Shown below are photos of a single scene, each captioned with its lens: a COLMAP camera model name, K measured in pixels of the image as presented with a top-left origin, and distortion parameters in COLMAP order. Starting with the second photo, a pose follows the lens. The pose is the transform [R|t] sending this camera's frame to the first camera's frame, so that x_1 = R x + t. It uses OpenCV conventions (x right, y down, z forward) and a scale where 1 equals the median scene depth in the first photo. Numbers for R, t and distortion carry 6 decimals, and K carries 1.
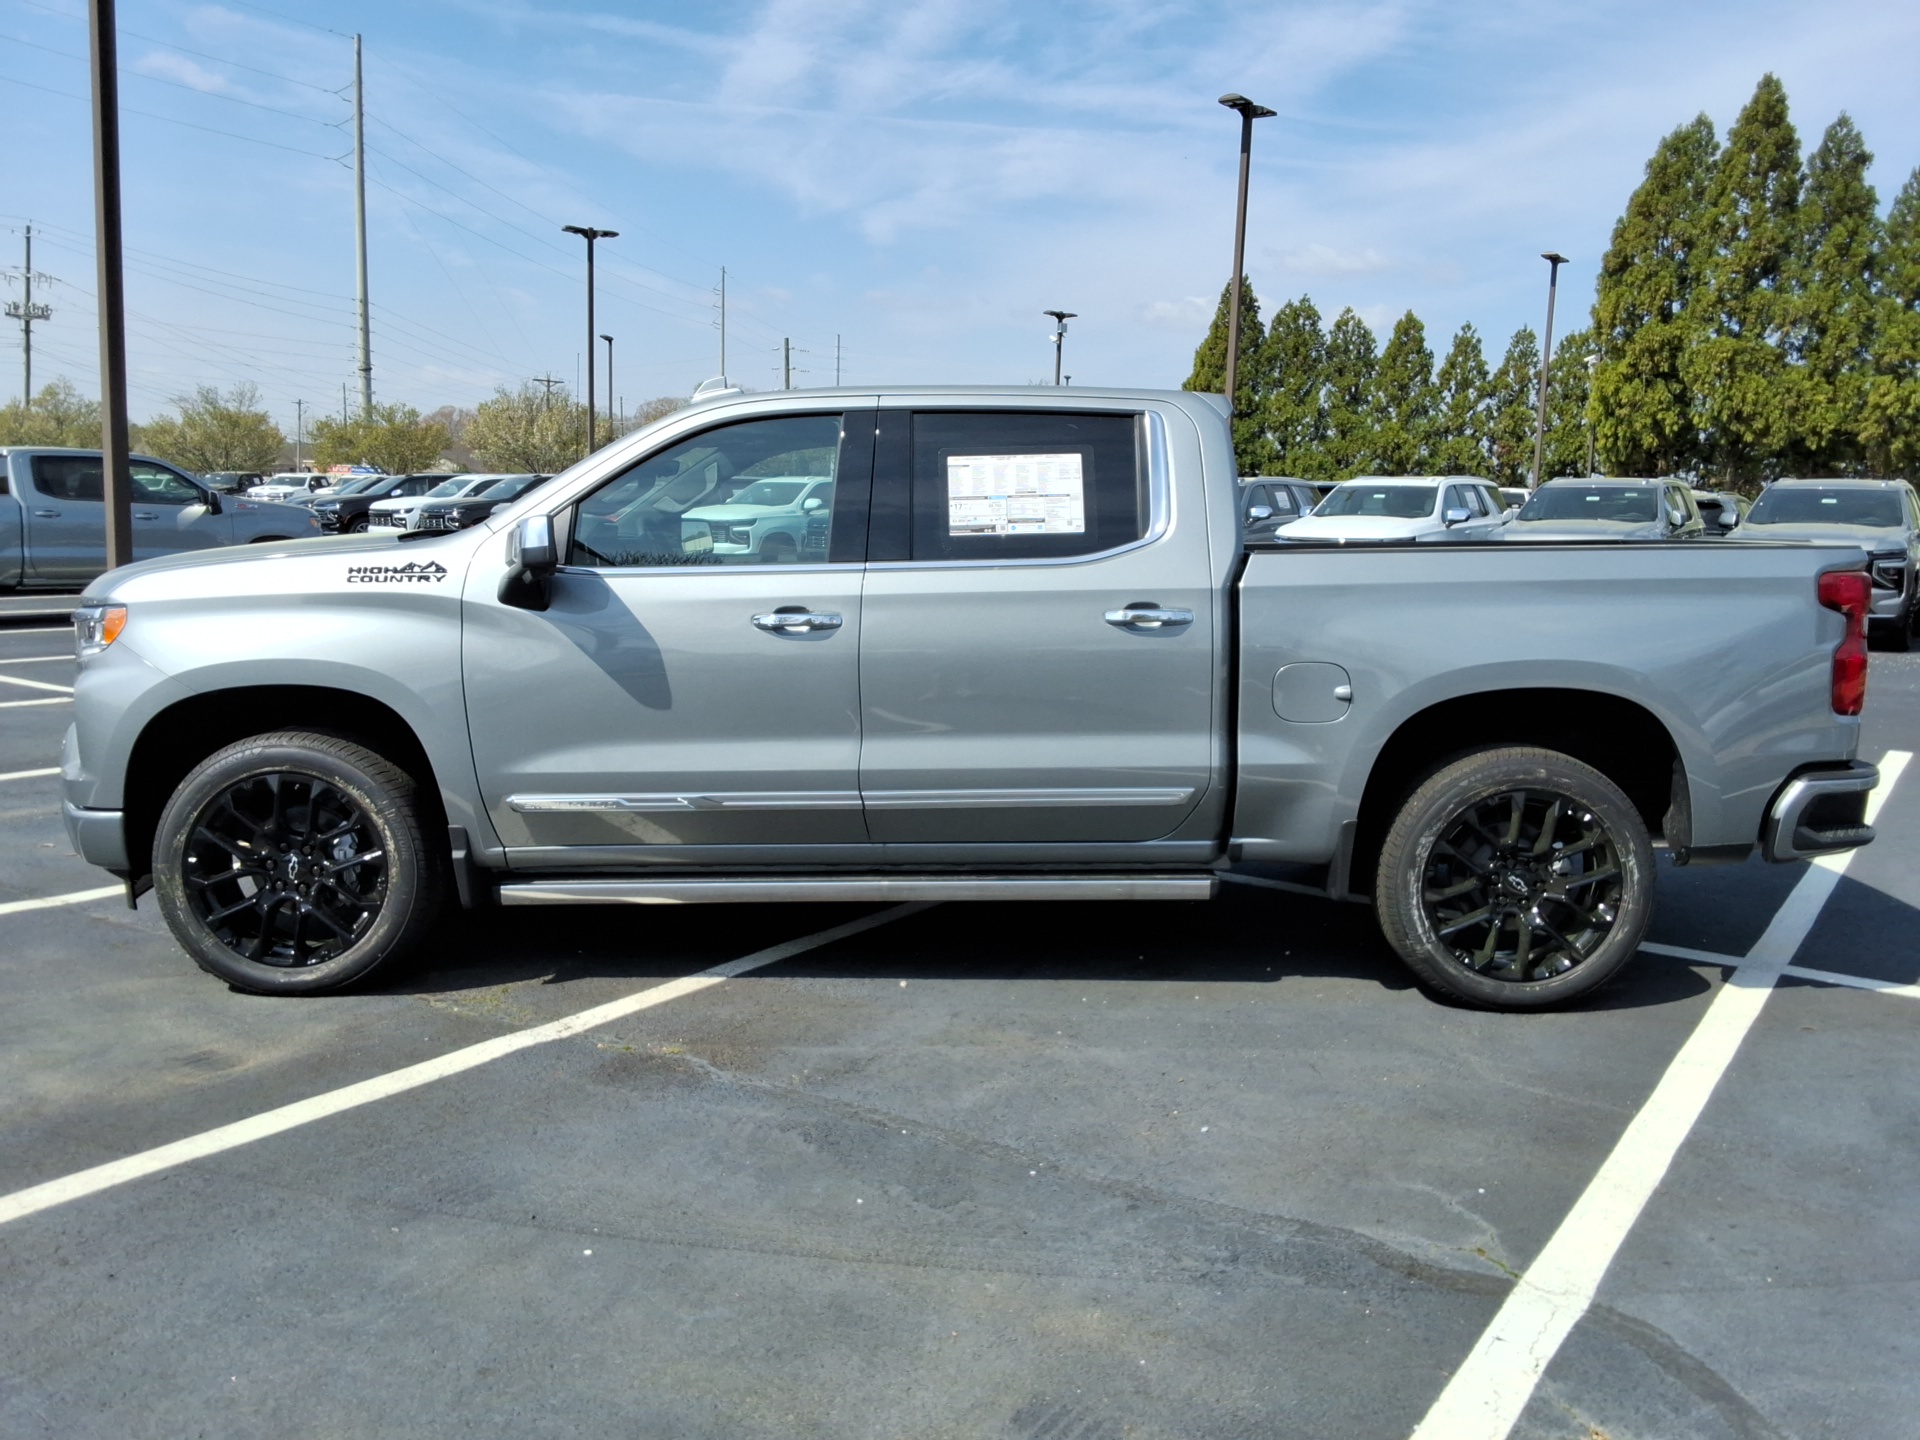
lens RADIAL K [[1550.5, 0, 956.9], [0, 1550.5, 724.8], [0, 0, 1]] dist [0.091599, -0.144334]
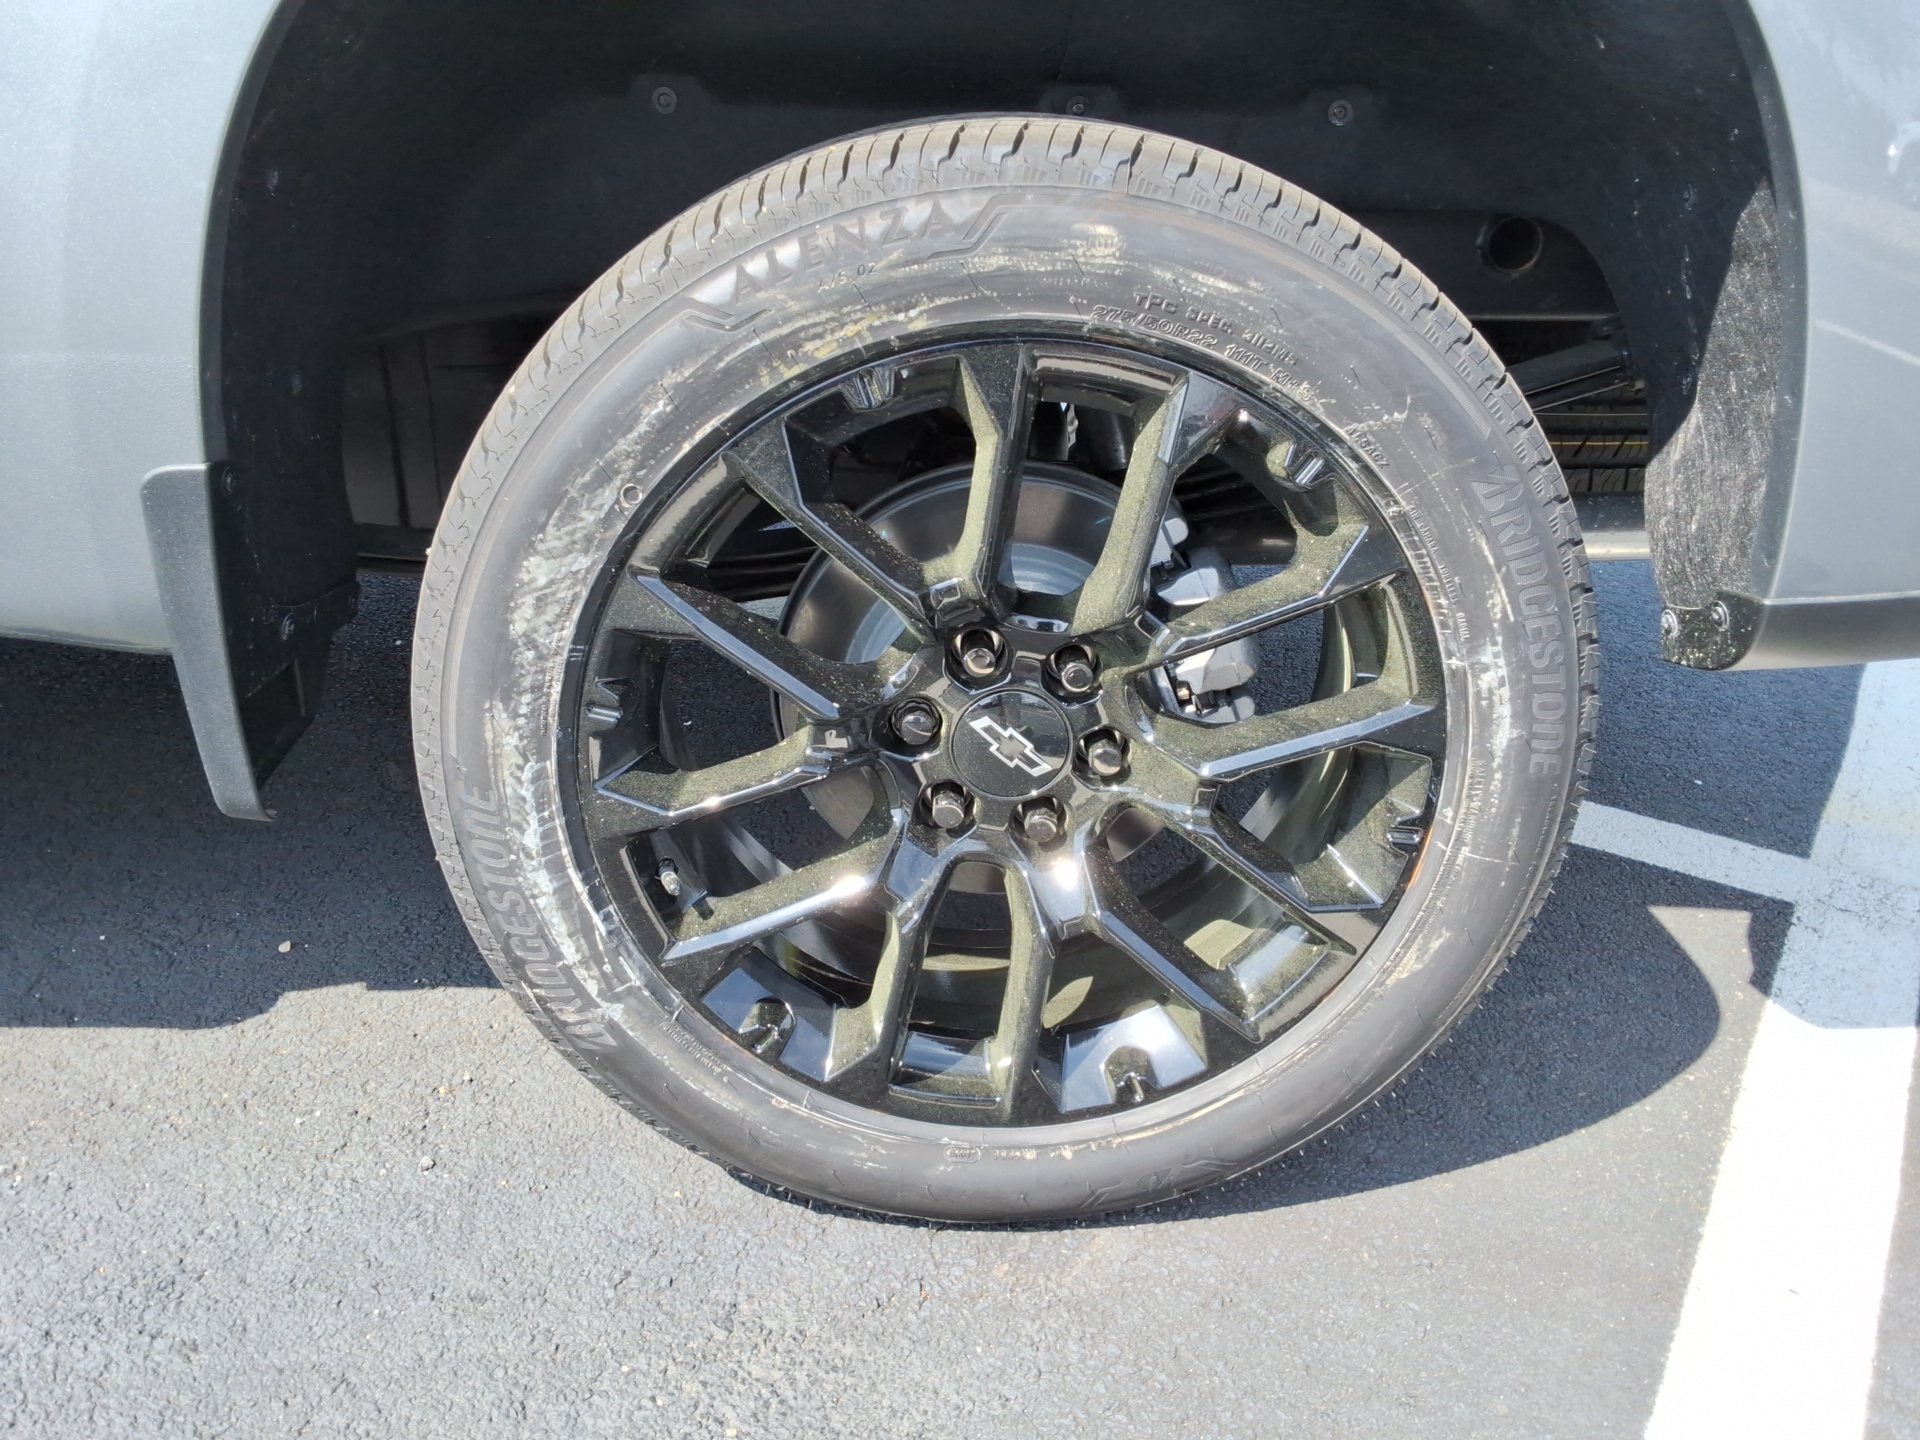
lens RADIAL K [[1550.5, 0, 959.8], [0, 1550.5, 726.6], [0, 0, 1]] dist [0.091599, -0.144334]
pose [[0.998877, 0.007927, 0.046719, 0.340488], [-0.020222, 0.962935, 0.268973, 0.036255], [-0.042856, -0.269615, 0.962014, 0.779390]]
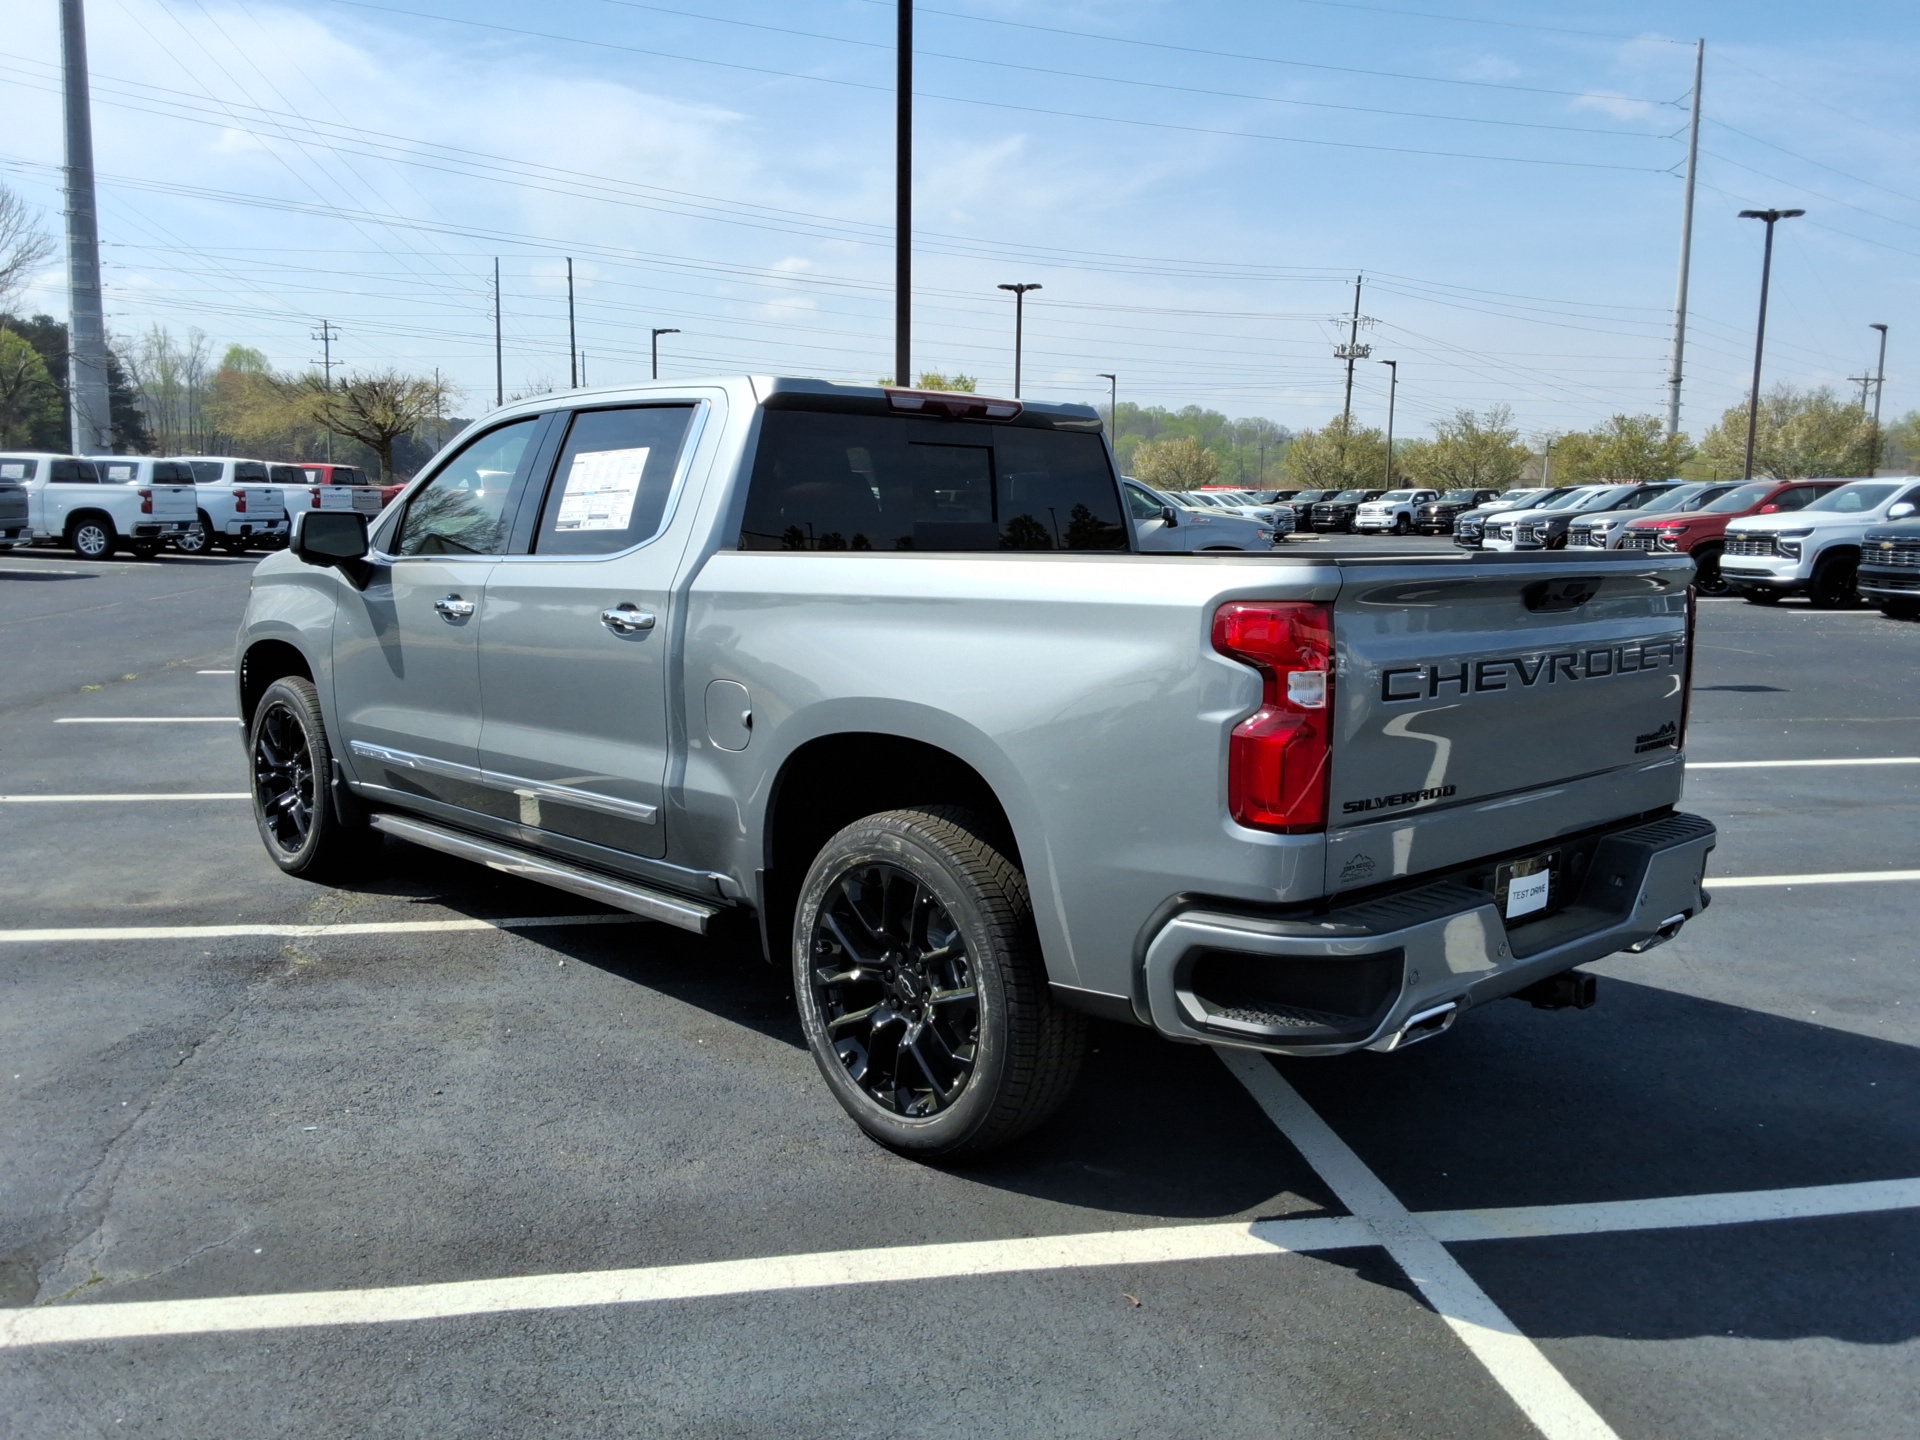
lens RADIAL K [[1550.5, 0, 993.7], [0, 1550.5, 716.6], [0, 0, 1]] dist [0.091599, -0.144334]
pose [[0.689324, 0.089557, -0.718896, 0.929871], [-0.100387, 0.994564, 0.027641, -0.056628], [0.717464, 0.053114, 0.694568, 0.491176]]
